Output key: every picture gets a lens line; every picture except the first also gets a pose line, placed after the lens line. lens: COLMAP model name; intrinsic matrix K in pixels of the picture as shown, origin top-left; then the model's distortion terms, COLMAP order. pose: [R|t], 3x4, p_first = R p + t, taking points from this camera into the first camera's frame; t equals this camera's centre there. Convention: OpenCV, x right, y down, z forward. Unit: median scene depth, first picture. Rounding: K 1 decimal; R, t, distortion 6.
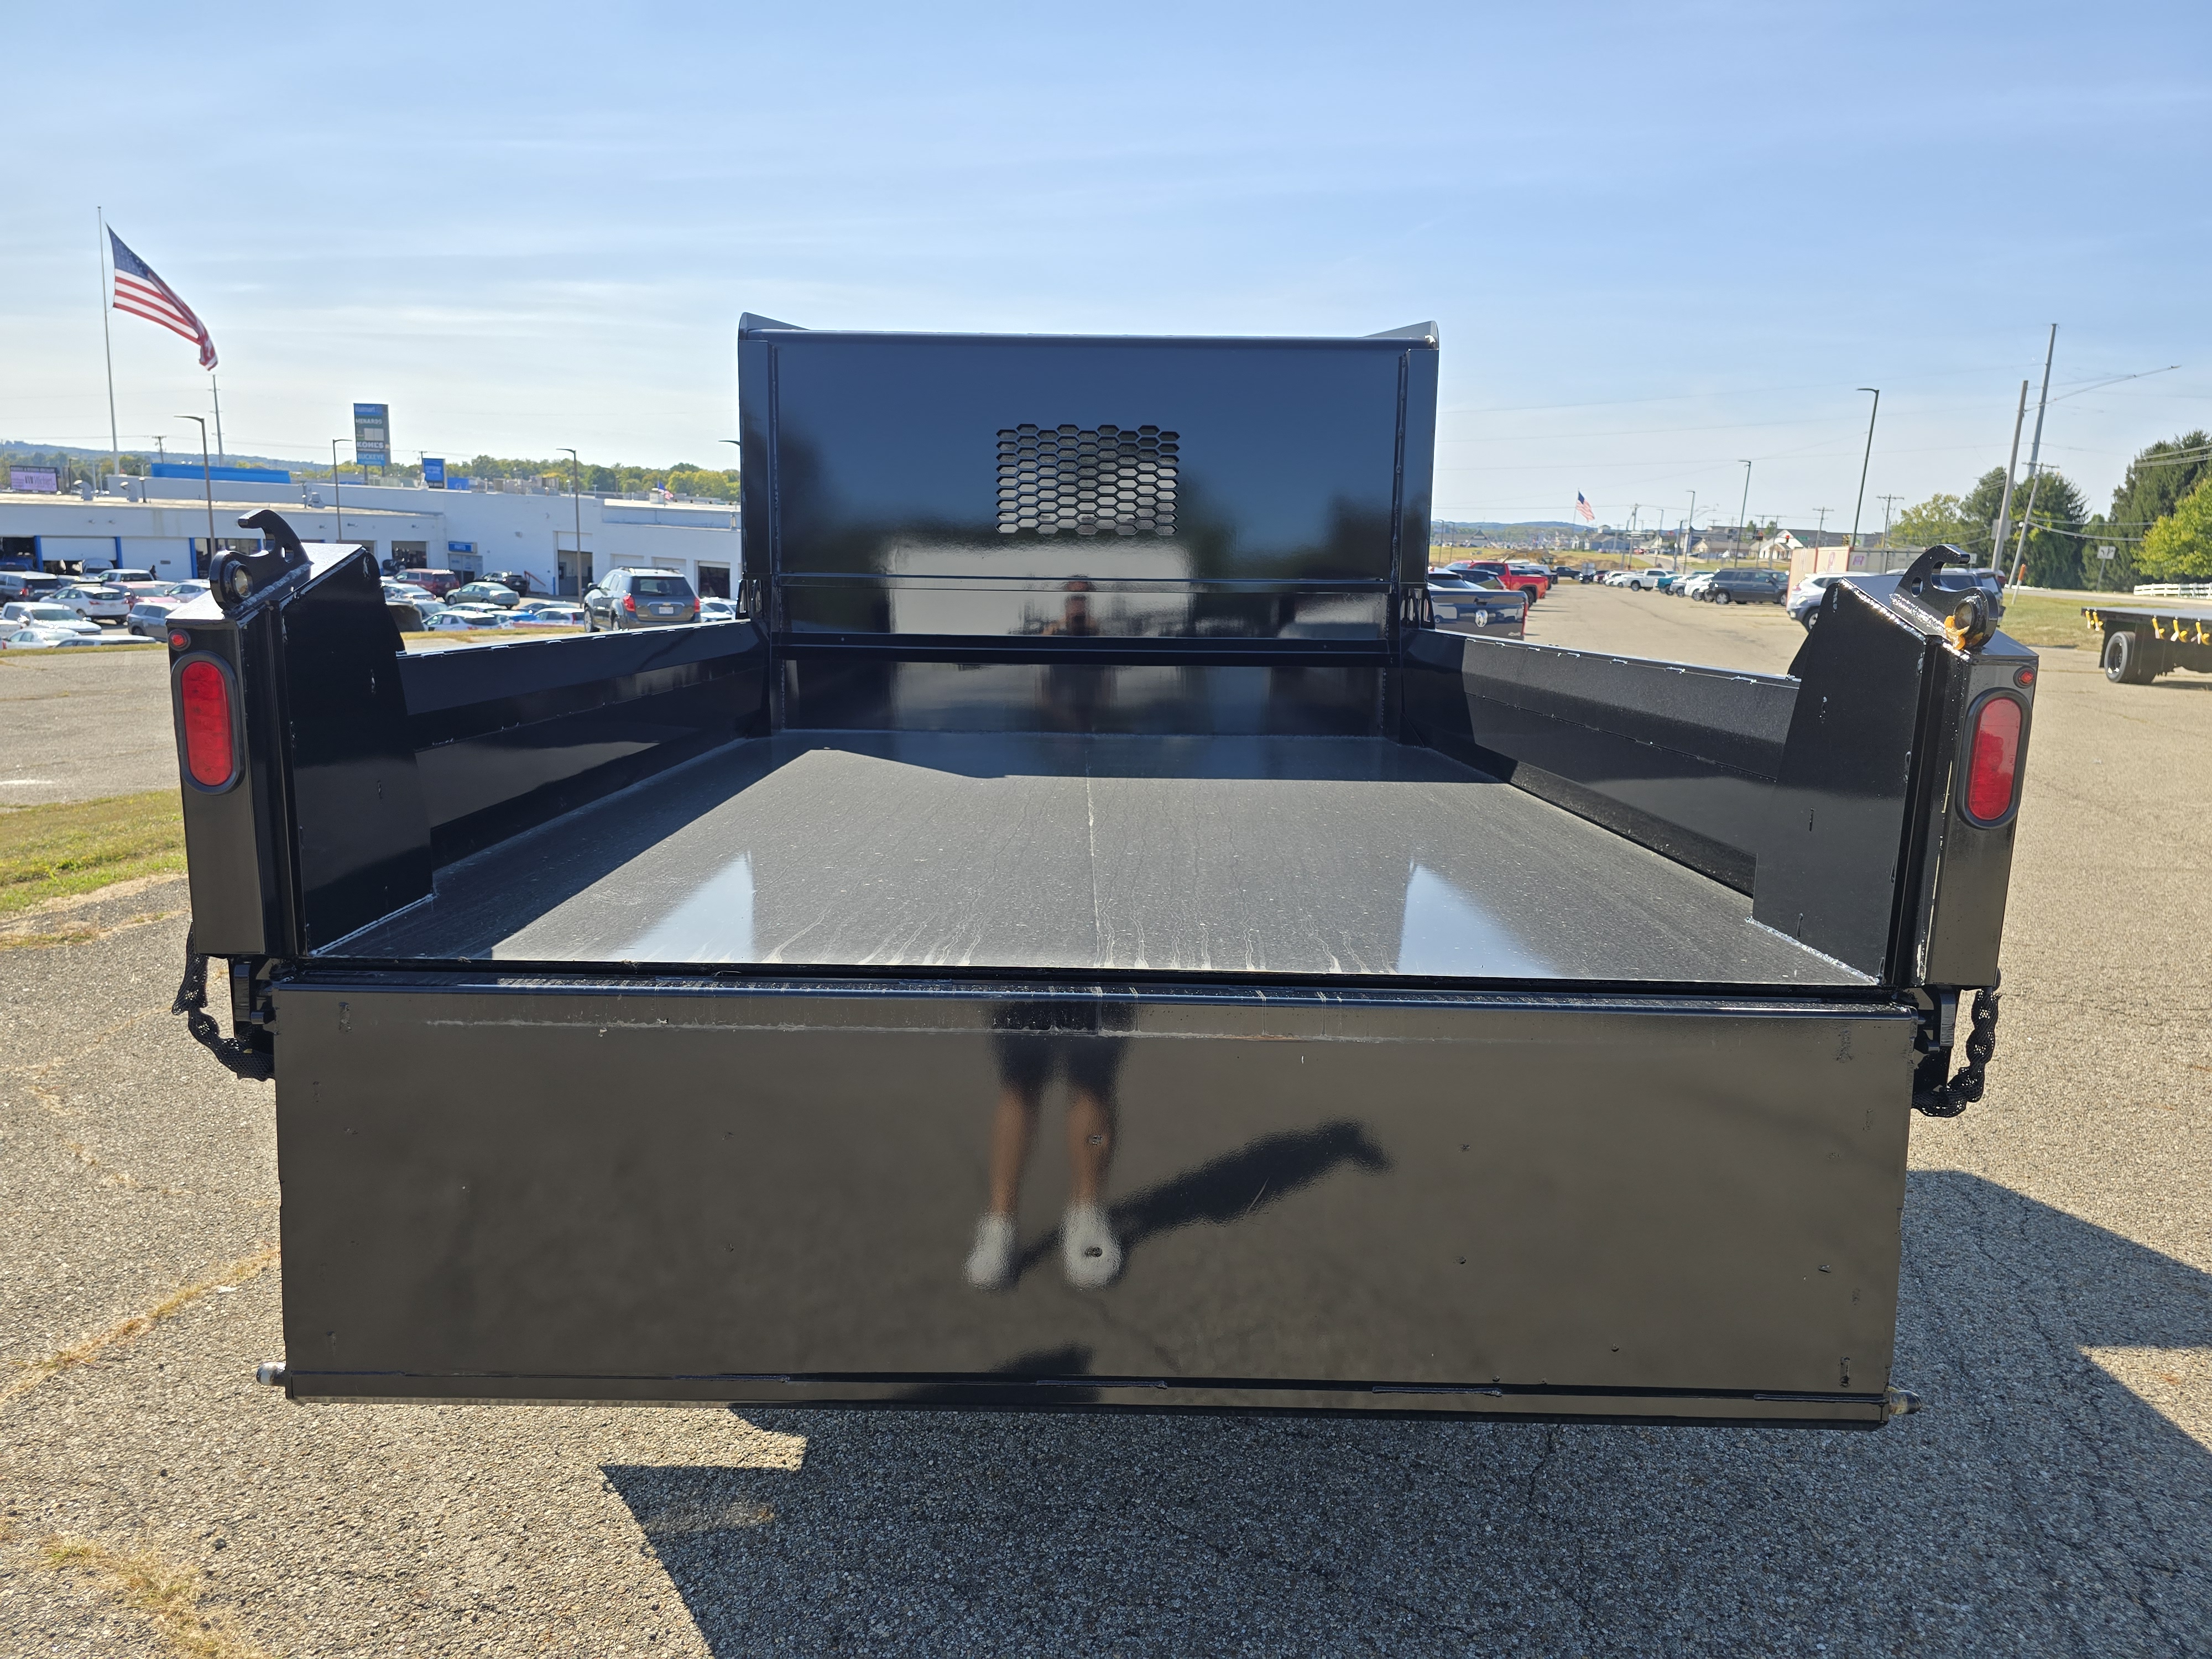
lens RADIAL K [[1550.1, 0, 1094.7], [0, 1550.1, 872.2], [0, 0, 1]] dist [0.030902, 0.000658]
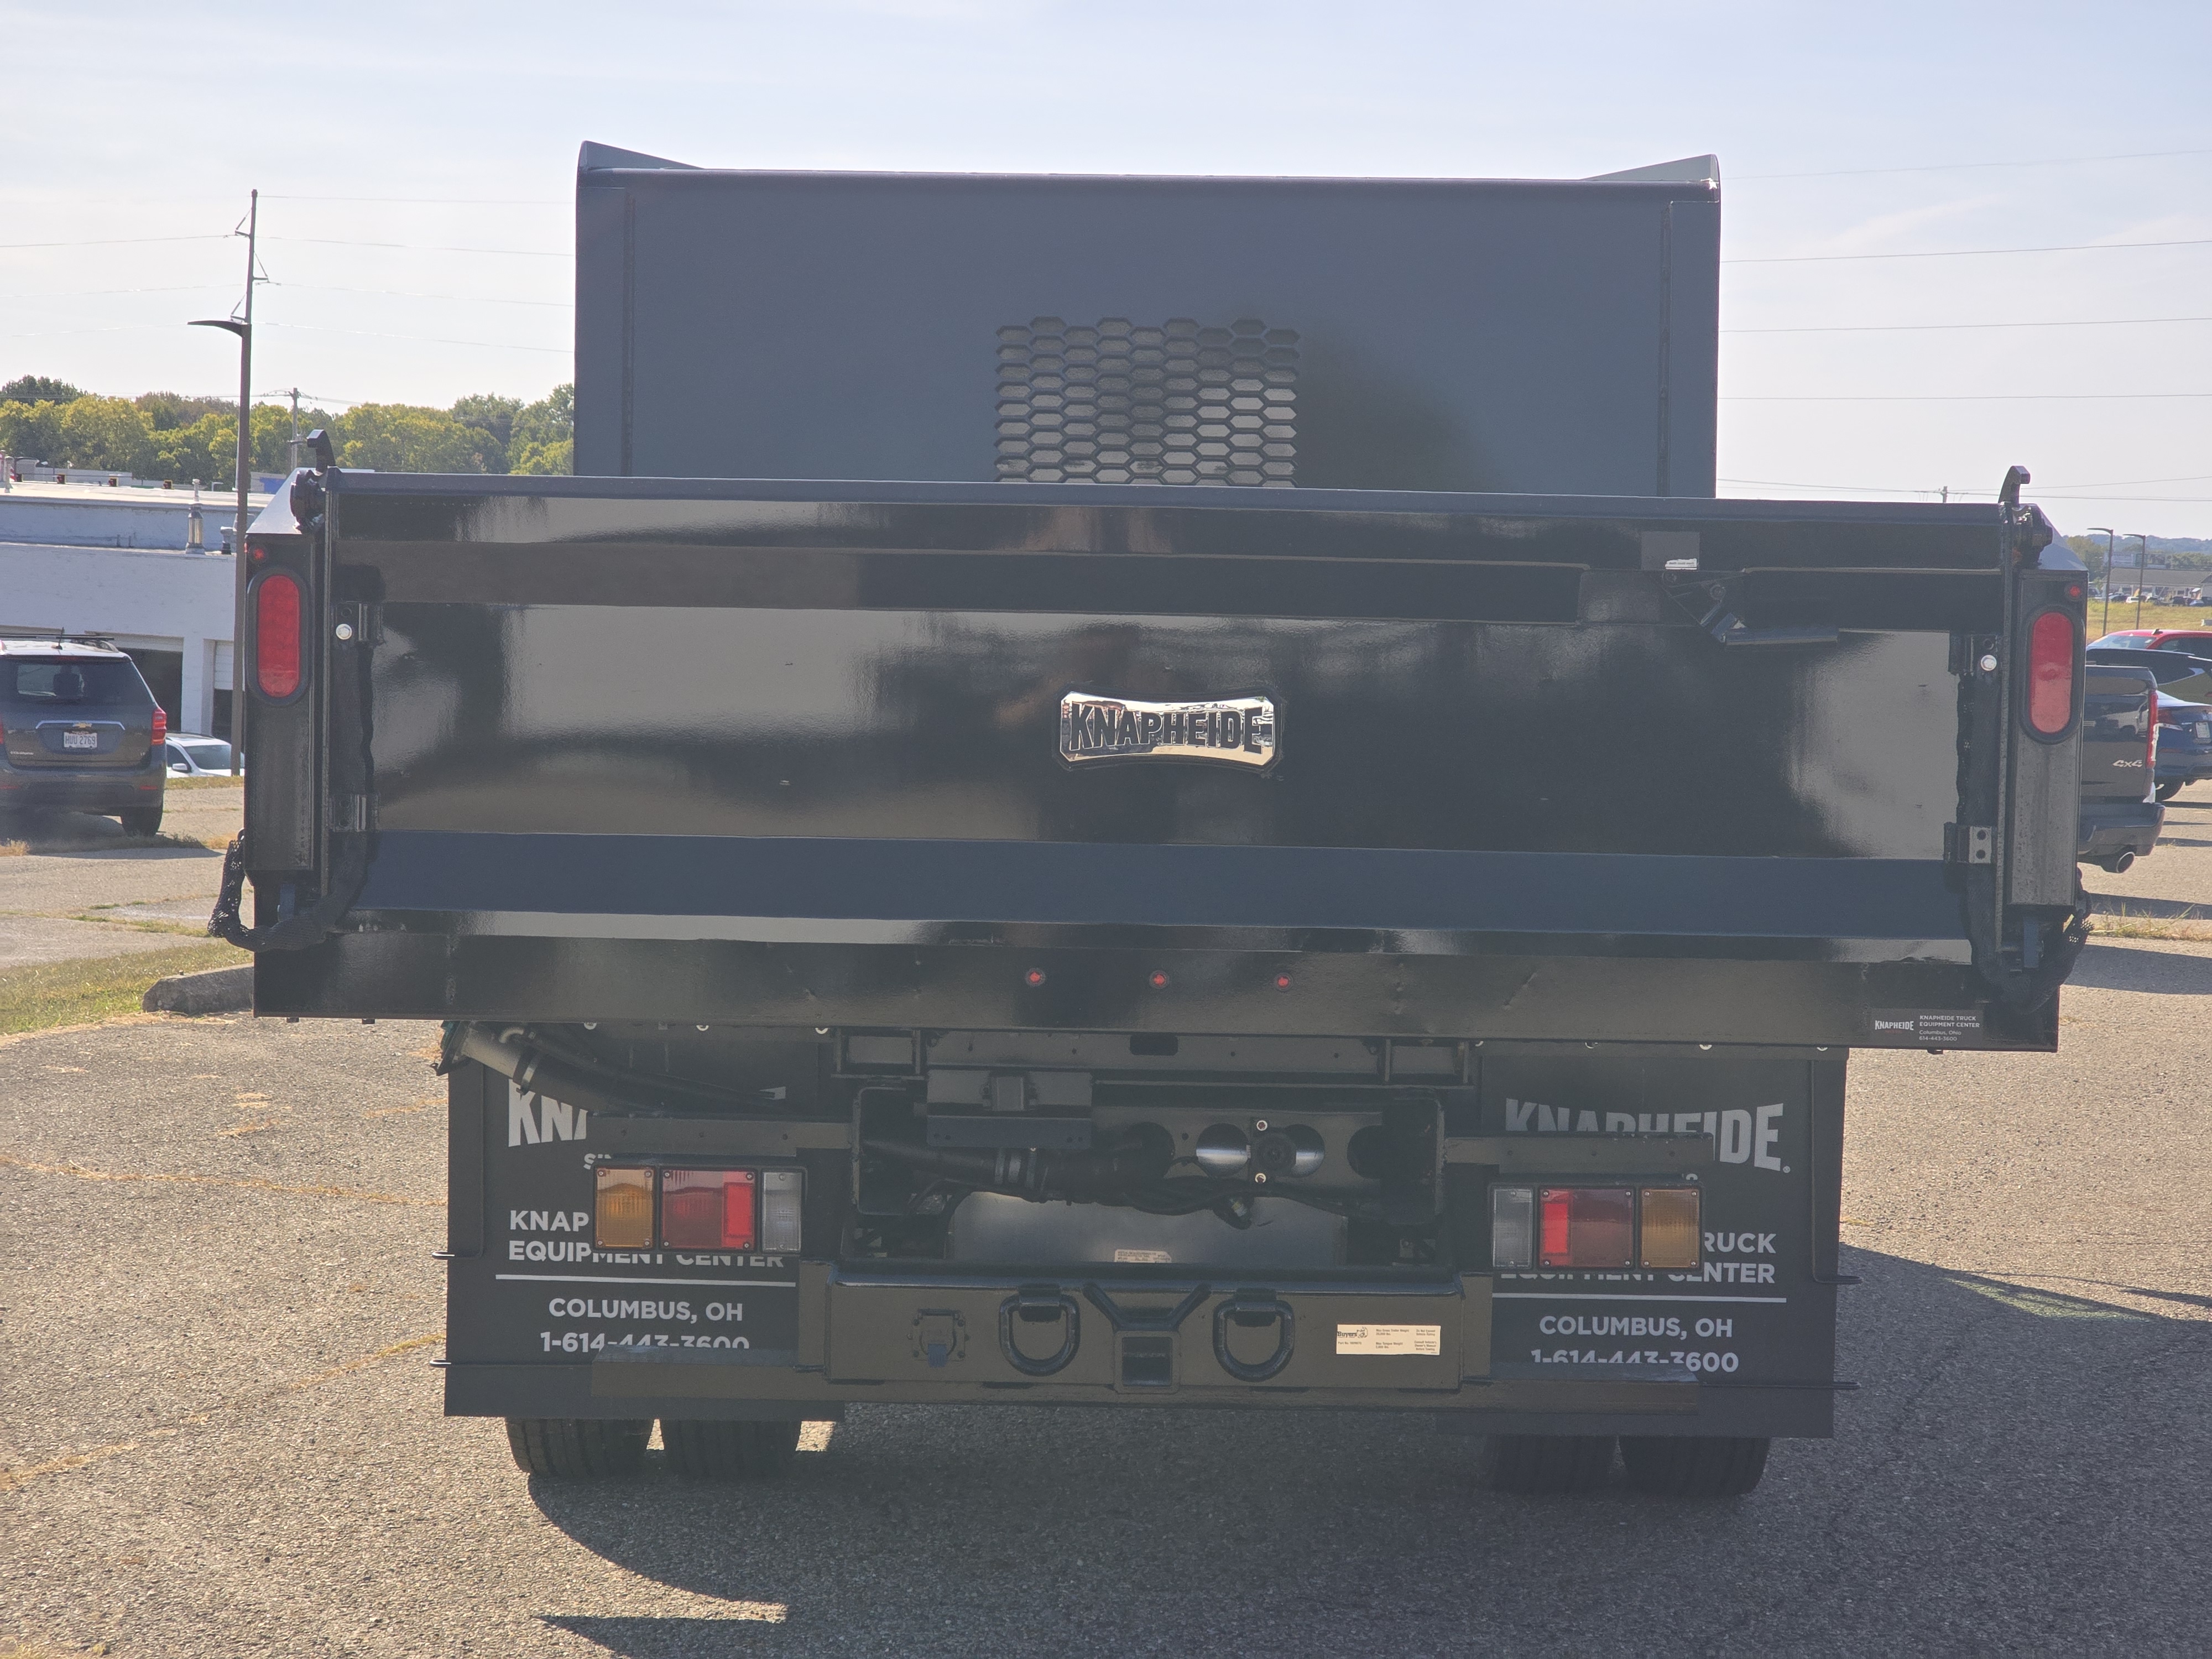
lens RADIAL K [[4390.5, 0, 1106.0], [0, 4390.5, 829.5], [0, 0, 1]] dist [-0.574174, 9.158222]
pose [[0.999918, 0.001437, -0.012711, 0.001024], [-0.003381, 0.988021, -0.154279, 0.166257], [0.012337, 0.154310, 0.987945, -0.629824]]
